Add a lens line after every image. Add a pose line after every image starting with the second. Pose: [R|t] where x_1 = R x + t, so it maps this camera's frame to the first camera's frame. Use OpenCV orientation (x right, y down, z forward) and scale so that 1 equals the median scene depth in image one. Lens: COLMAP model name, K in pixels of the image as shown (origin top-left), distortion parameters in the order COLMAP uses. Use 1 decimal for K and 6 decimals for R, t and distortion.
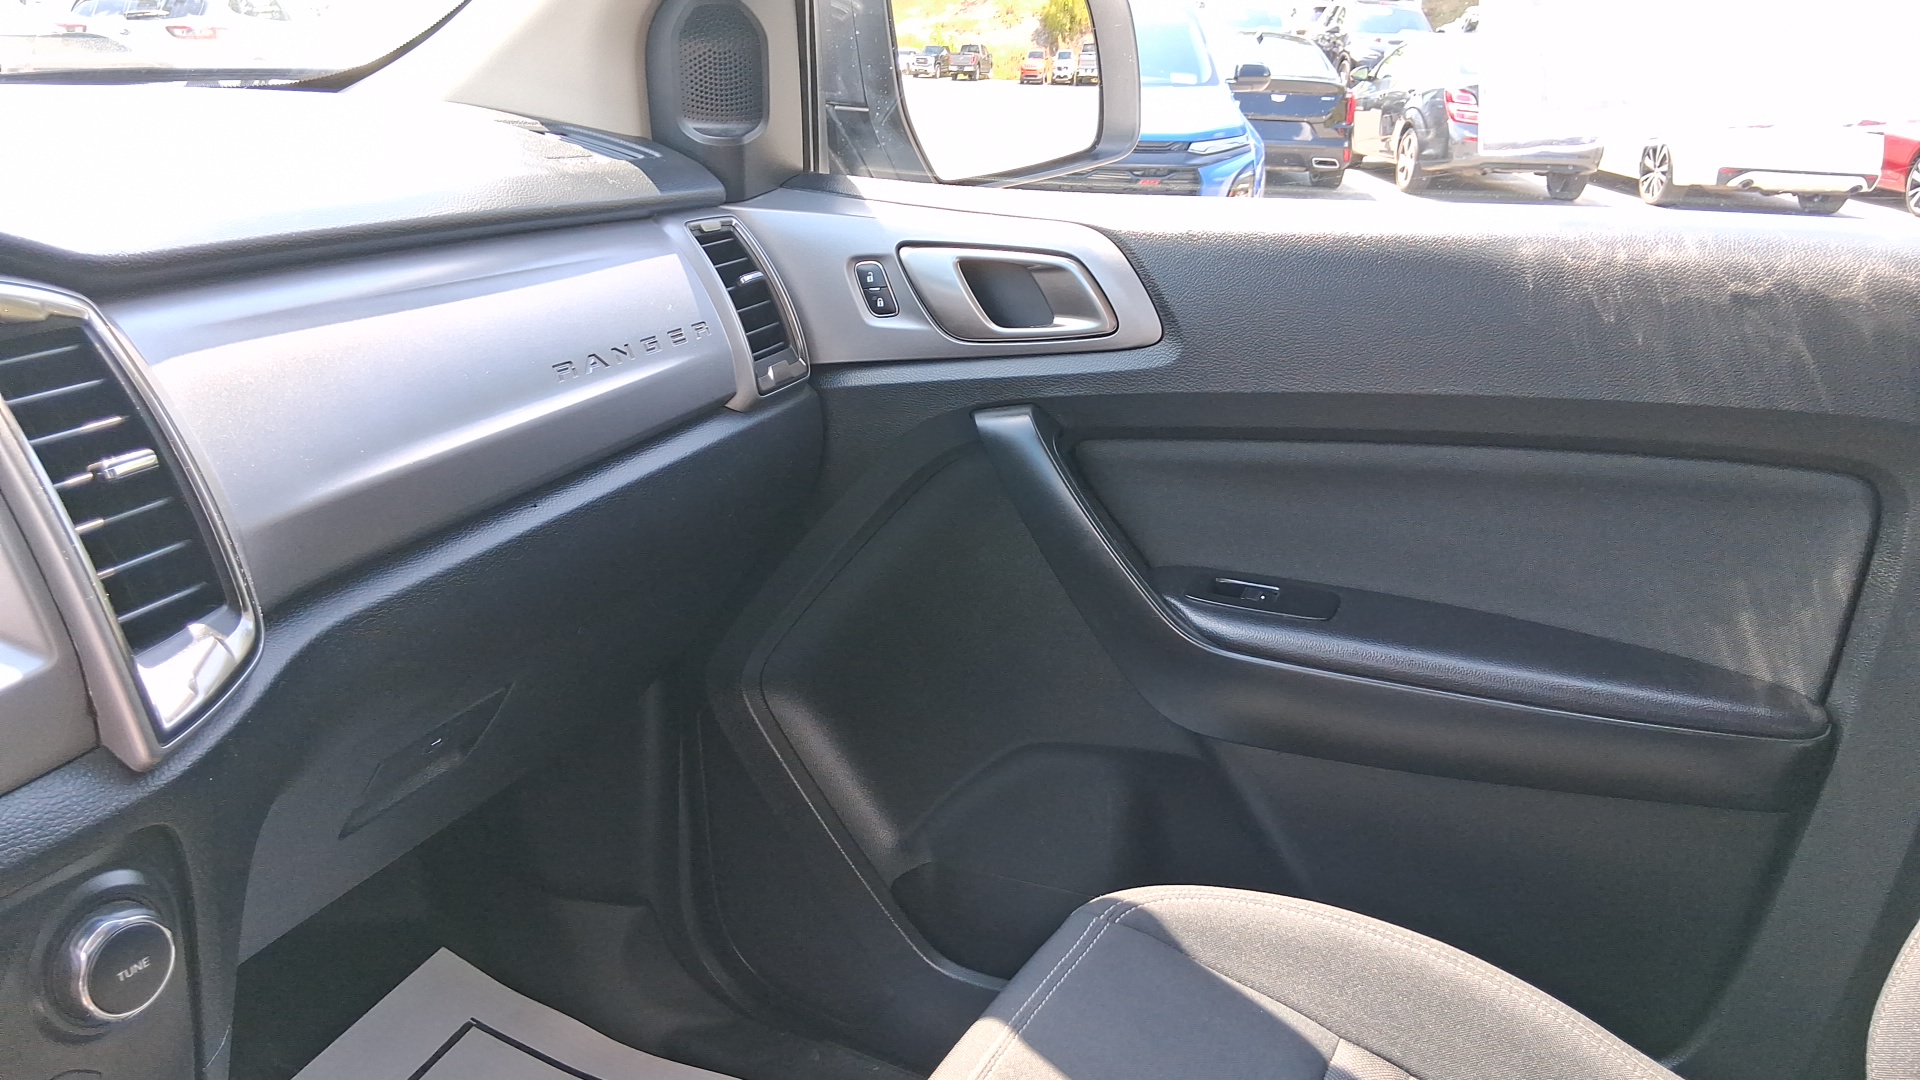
lens RADIAL K [[1504.4, 0, 974.1], [0, 1504.4, 542.7], [0, 0, 1]] dist [0.100065, -0.168355]
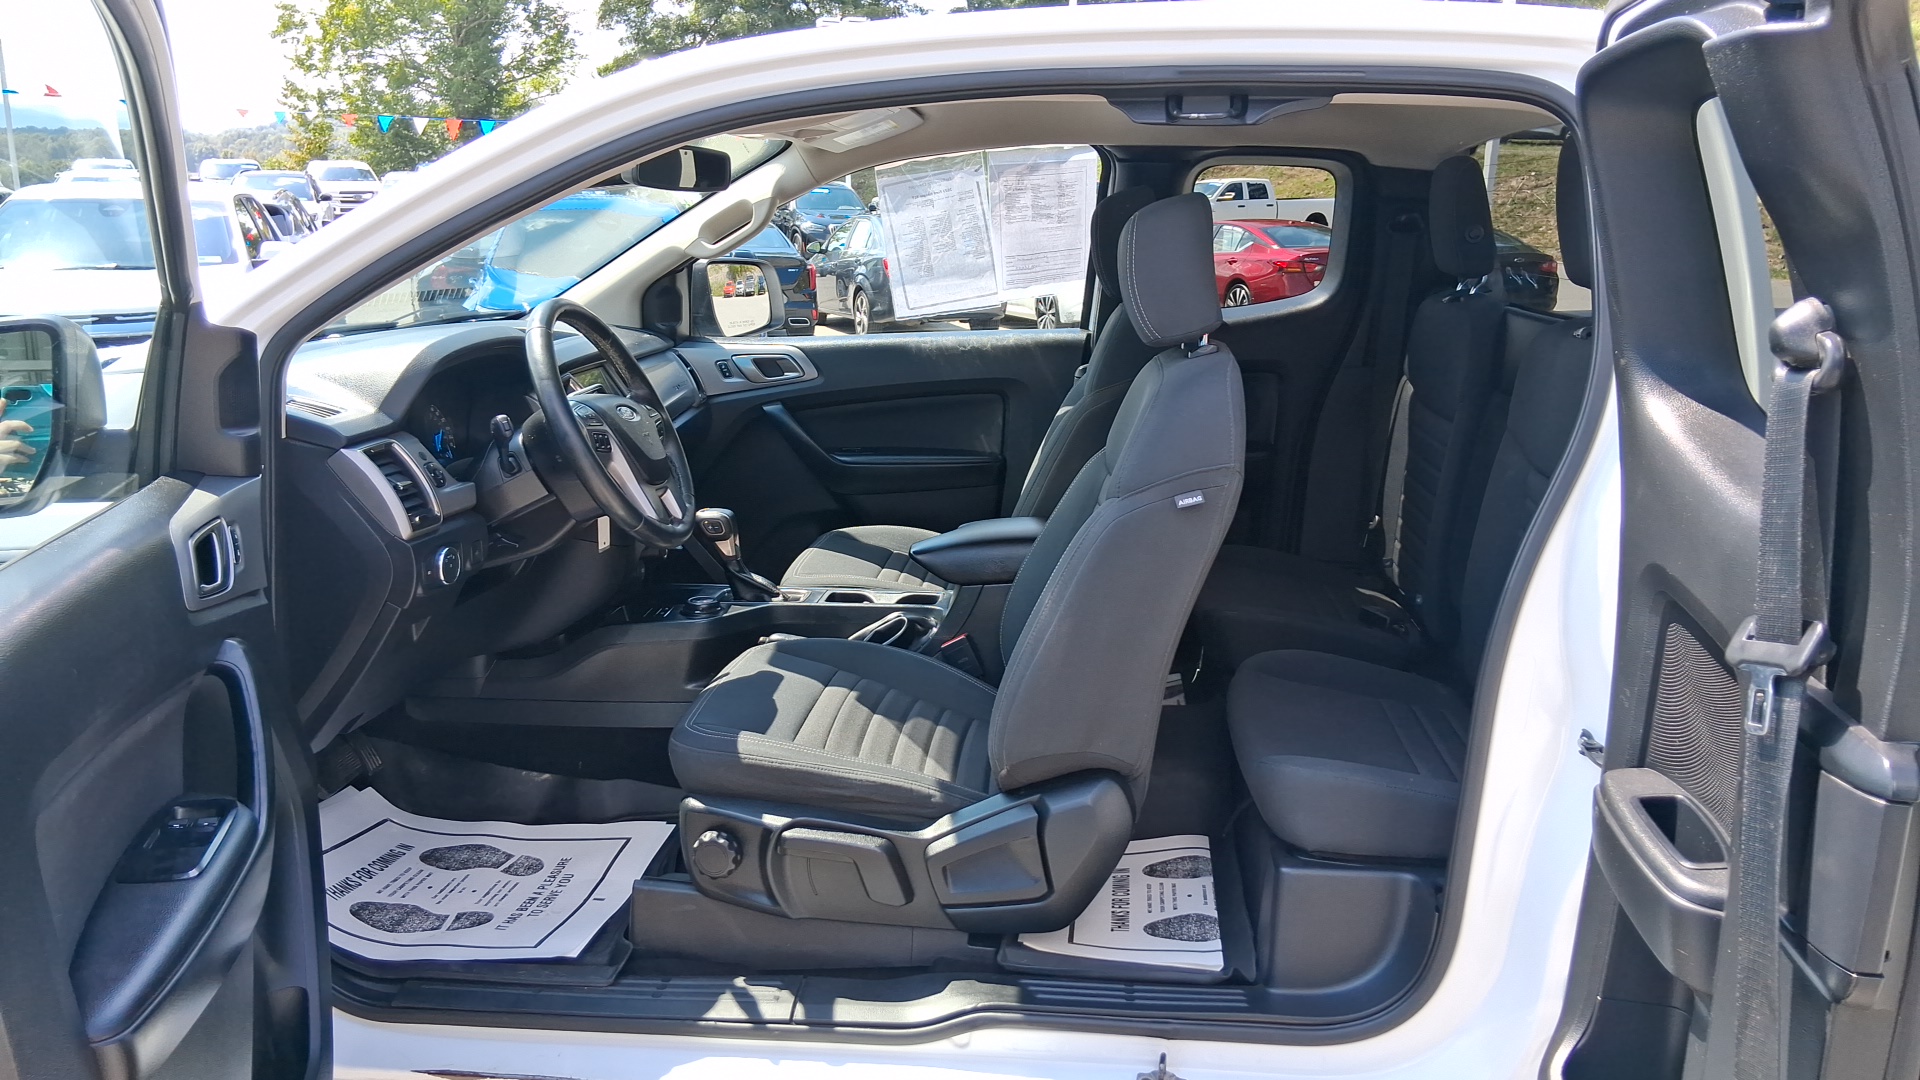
lens RADIAL K [[1504.4, 0, 974.1], [0, 1504.4, 542.7], [0, 0, 1]] dist [0.100065, -0.168355]
pose [[0.939094, -0.109577, 0.325724, -0.049856], [0.142213, 0.986753, -0.078059, 0.039539], [-0.312856, 0.119627, 0.942237, -0.163284]]
